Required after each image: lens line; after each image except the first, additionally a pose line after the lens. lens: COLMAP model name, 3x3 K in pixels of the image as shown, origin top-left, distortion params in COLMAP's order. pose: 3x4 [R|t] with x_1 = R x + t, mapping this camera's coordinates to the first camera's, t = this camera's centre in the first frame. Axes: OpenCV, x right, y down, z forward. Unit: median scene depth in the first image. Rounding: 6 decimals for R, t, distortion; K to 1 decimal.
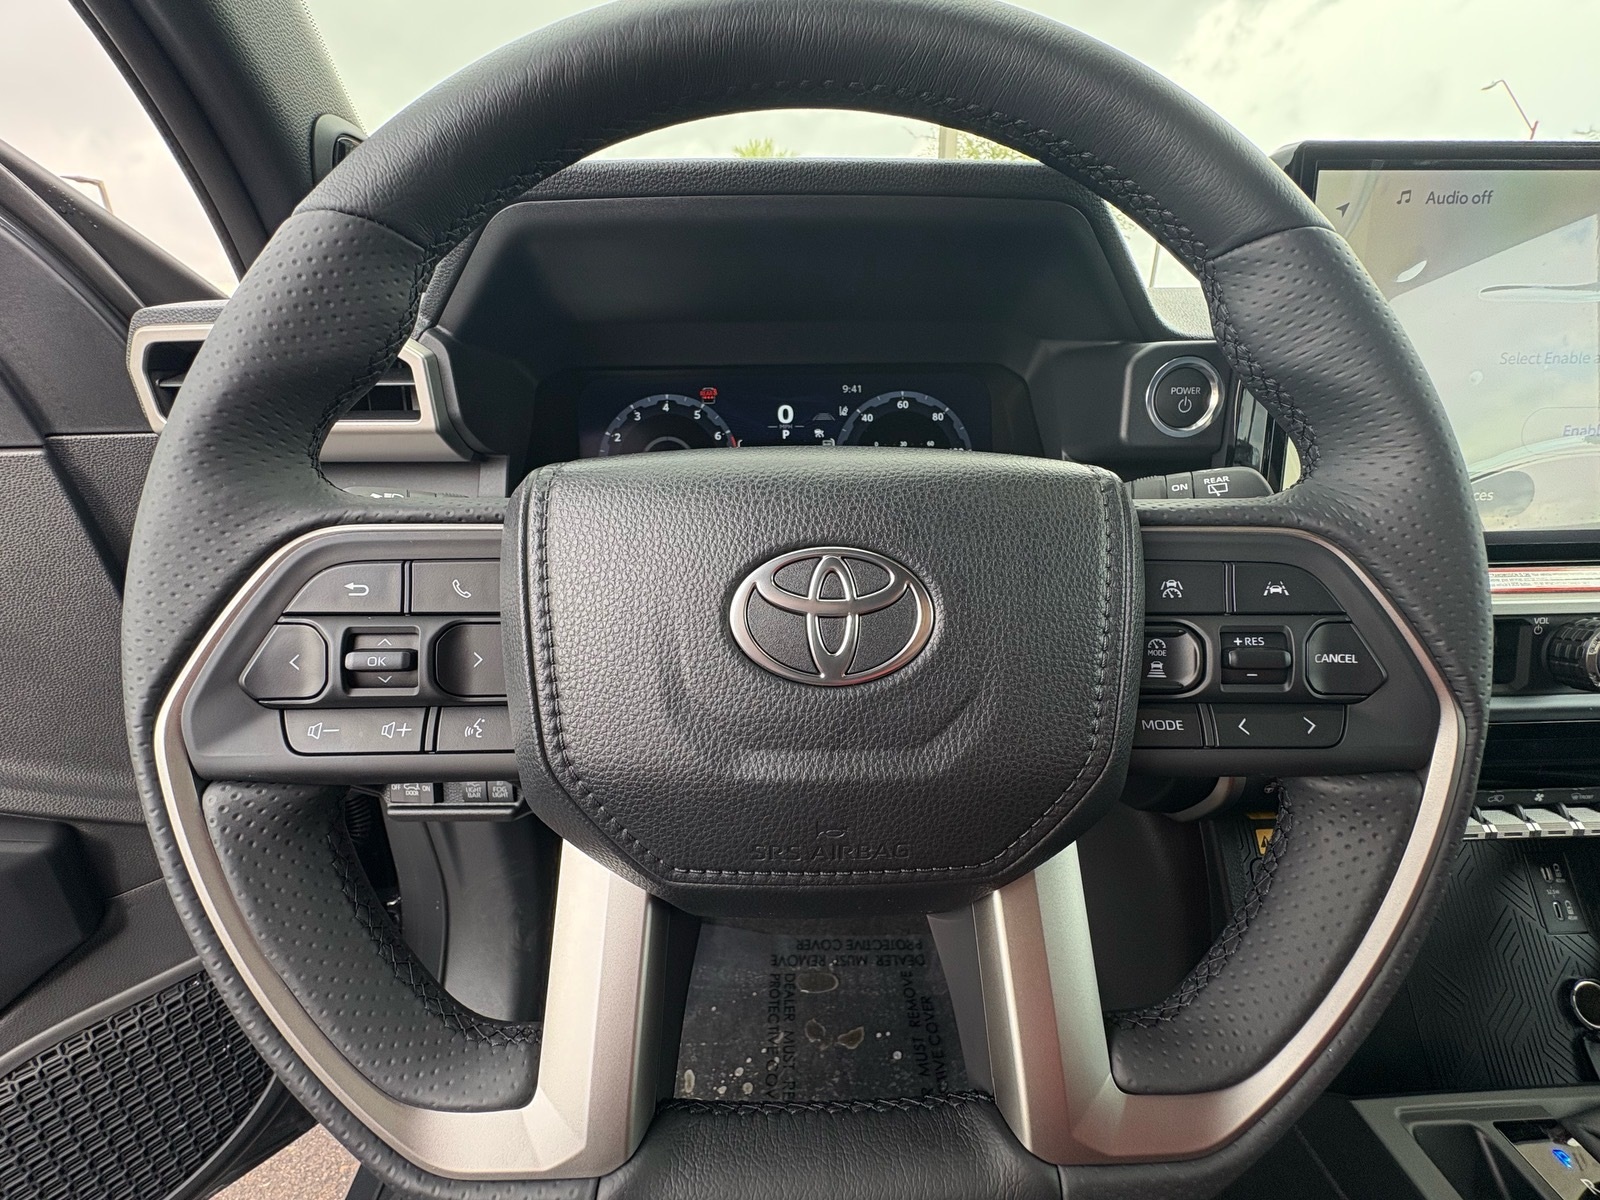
lens RADIAL K [[637.9, 0, 797.1], [0, 637.9, 593.9], [0, 0, 1]] dist [0.010601, 0.000329]
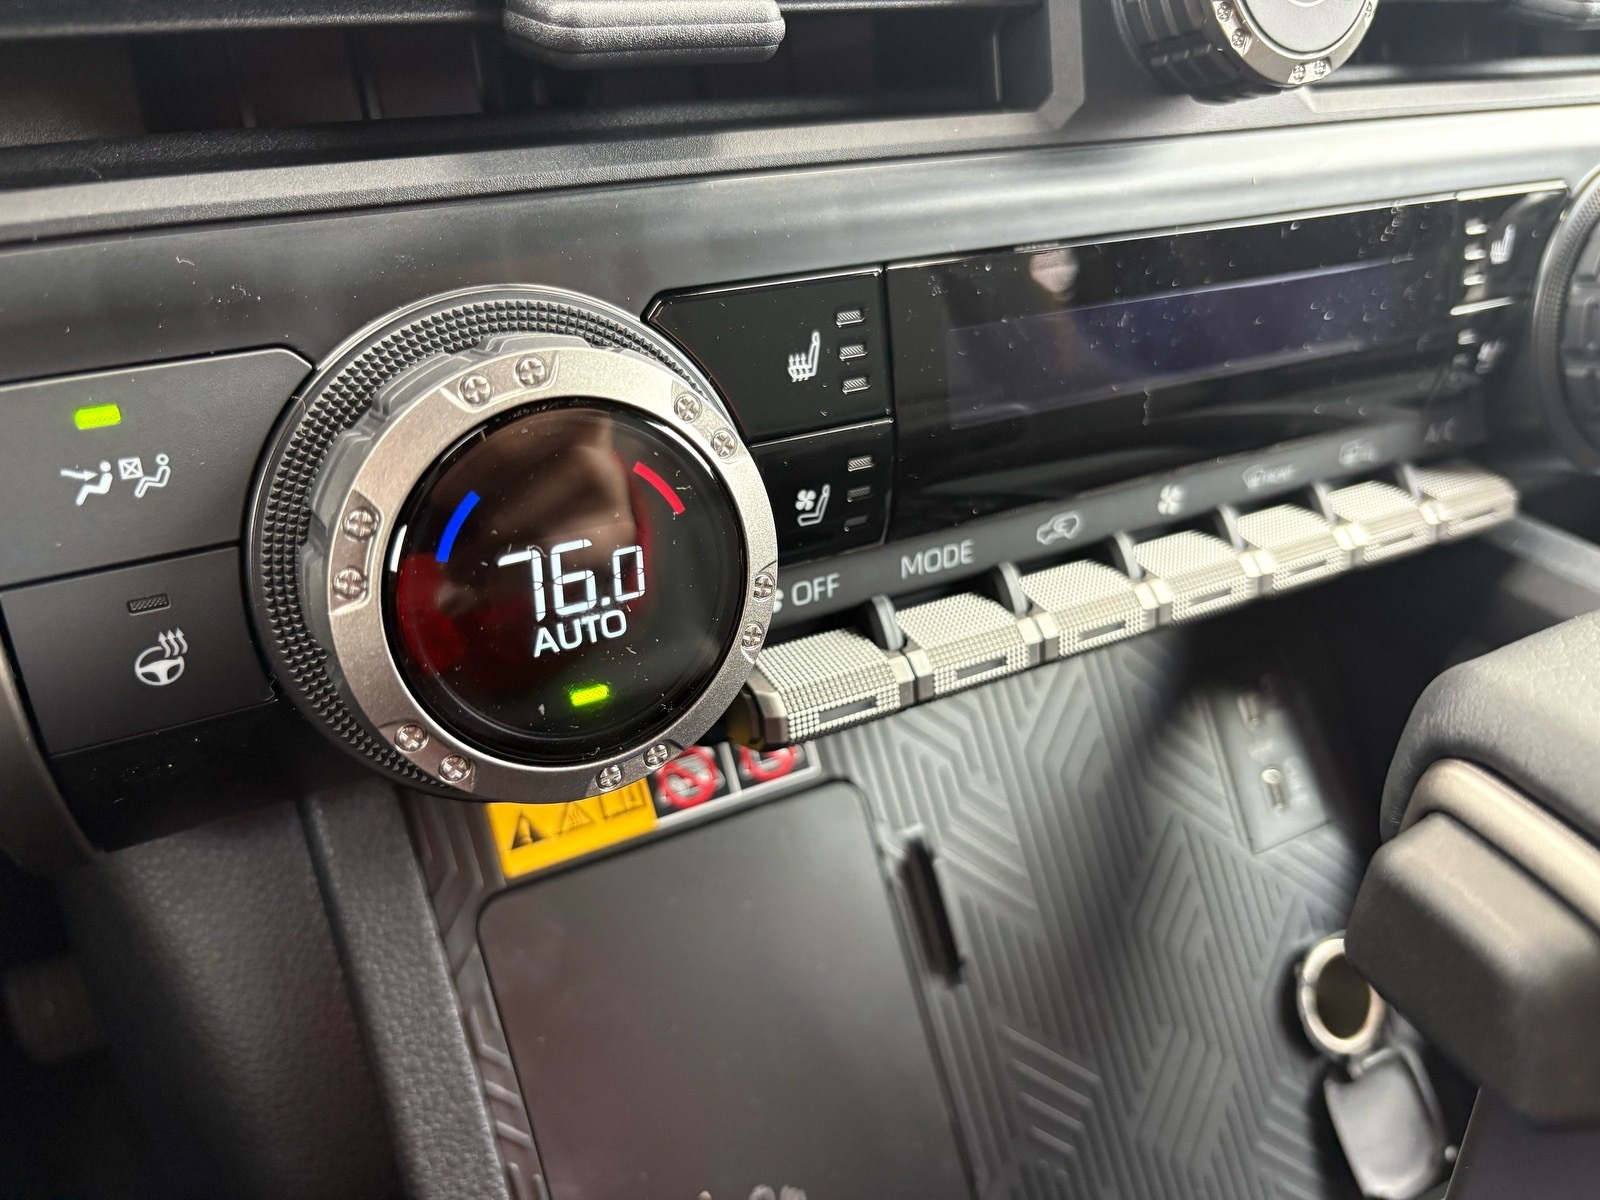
lens RADIAL K [[1212.1, 0, 796.3], [0, 1212.1, 603.7], [0, 0, 1]] dist [-0.000770, -0.052955]
pose [[0.907011, -0.197682, 0.371824, 1.260979], [0.134601, 0.972743, 0.188824, 0.382002], [-0.399017, -0.121217, 0.908896, 0.889398]]
